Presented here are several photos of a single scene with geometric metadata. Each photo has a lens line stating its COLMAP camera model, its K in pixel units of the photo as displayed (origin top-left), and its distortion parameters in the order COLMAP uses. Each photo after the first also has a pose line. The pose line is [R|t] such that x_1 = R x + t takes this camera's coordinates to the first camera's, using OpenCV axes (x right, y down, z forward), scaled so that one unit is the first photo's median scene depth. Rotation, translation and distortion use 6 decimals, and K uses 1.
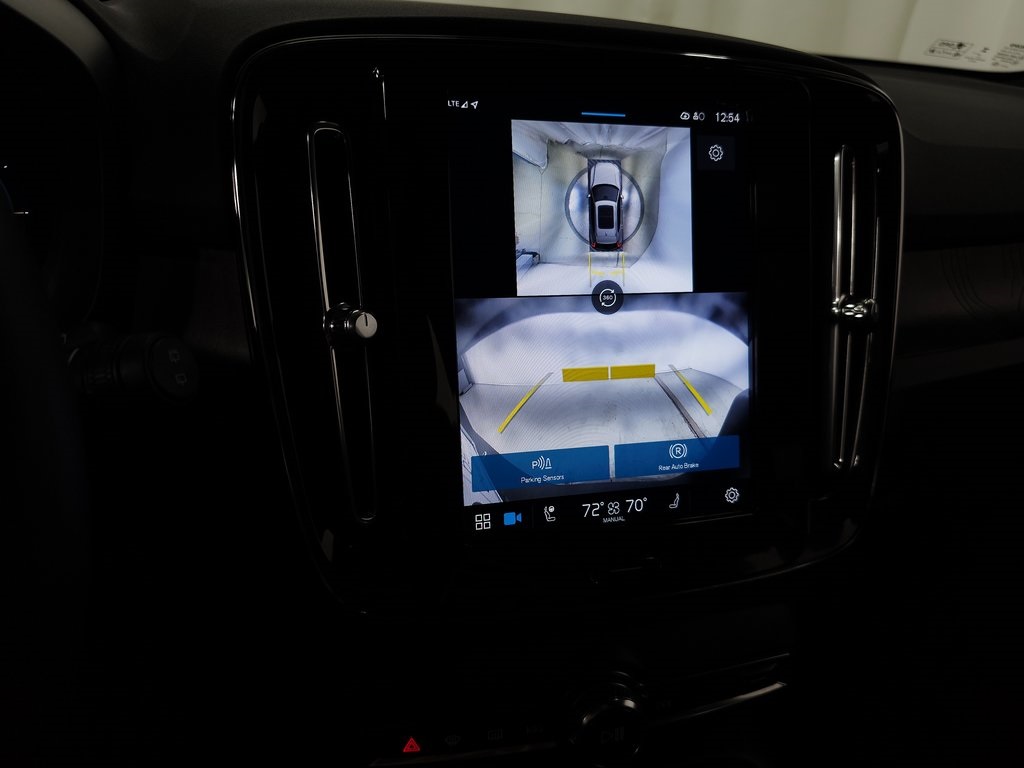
lens RADIAL K [[696.5, 0, 511.1], [0, 696.5, 375.6], [0, 0, 1]] dist [0.034866, -0.042447]
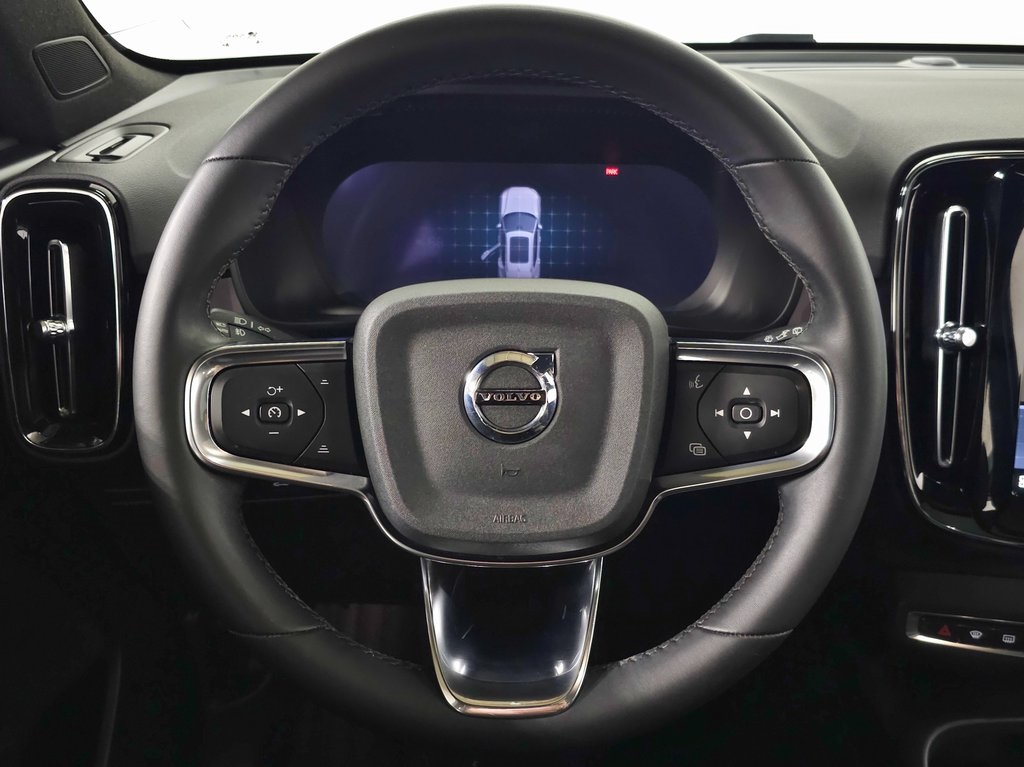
lens RADIAL K [[927.5, 0, 529.7], [0, 927.5, 414.8], [0, 0, 1]] dist [0.089499, -0.185556]
pose [[0.919195, 0.128447, -0.372266, -0.258722], [-0.118616, 0.991716, 0.049298, 0.094569], [0.375514, -0.001158, 0.926816, -1.106839]]
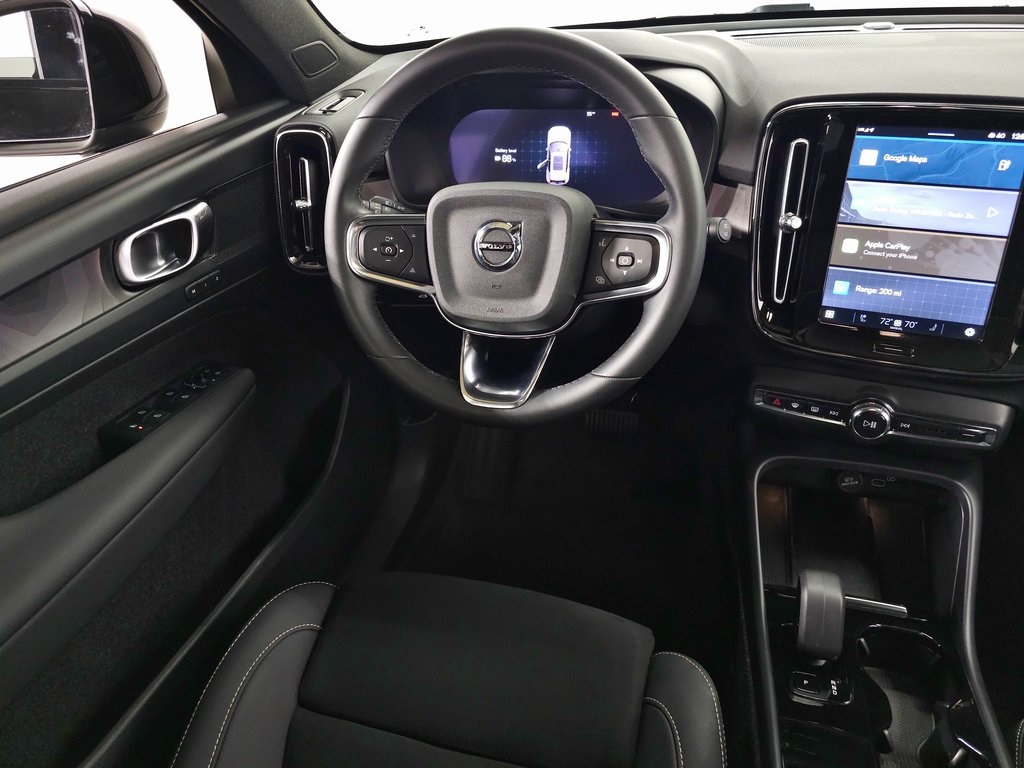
lens RADIAL K [[690.2, 0, 512.9], [0, 690.2, 379.2], [0, 0, 1]] dist [0.044821, -0.047864]
pose [[0.781799, 0.254403, -0.569272, 0.483536], [-0.151584, 0.963136, 0.222242, 0.058767], [0.604825, -0.087456, 0.791542, -1.422645]]
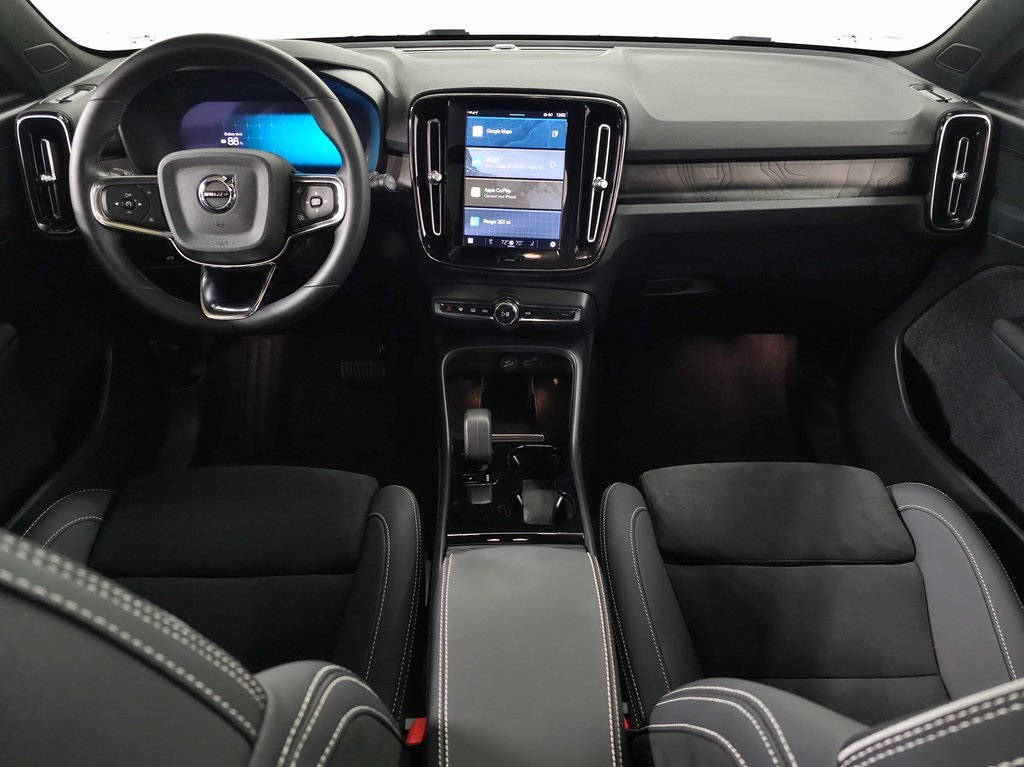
lens RADIAL K [[688.7, 0, 508.6], [0, 688.7, 392.8], [0, 0, 1]] dist [0.059911, -0.058794]
pose [[0.928973, 0.152993, -0.337048, 1.314065], [-0.099981, 0.980450, 0.169476, 0.329605], [0.356388, -0.123740, 0.926108, -2.045789]]
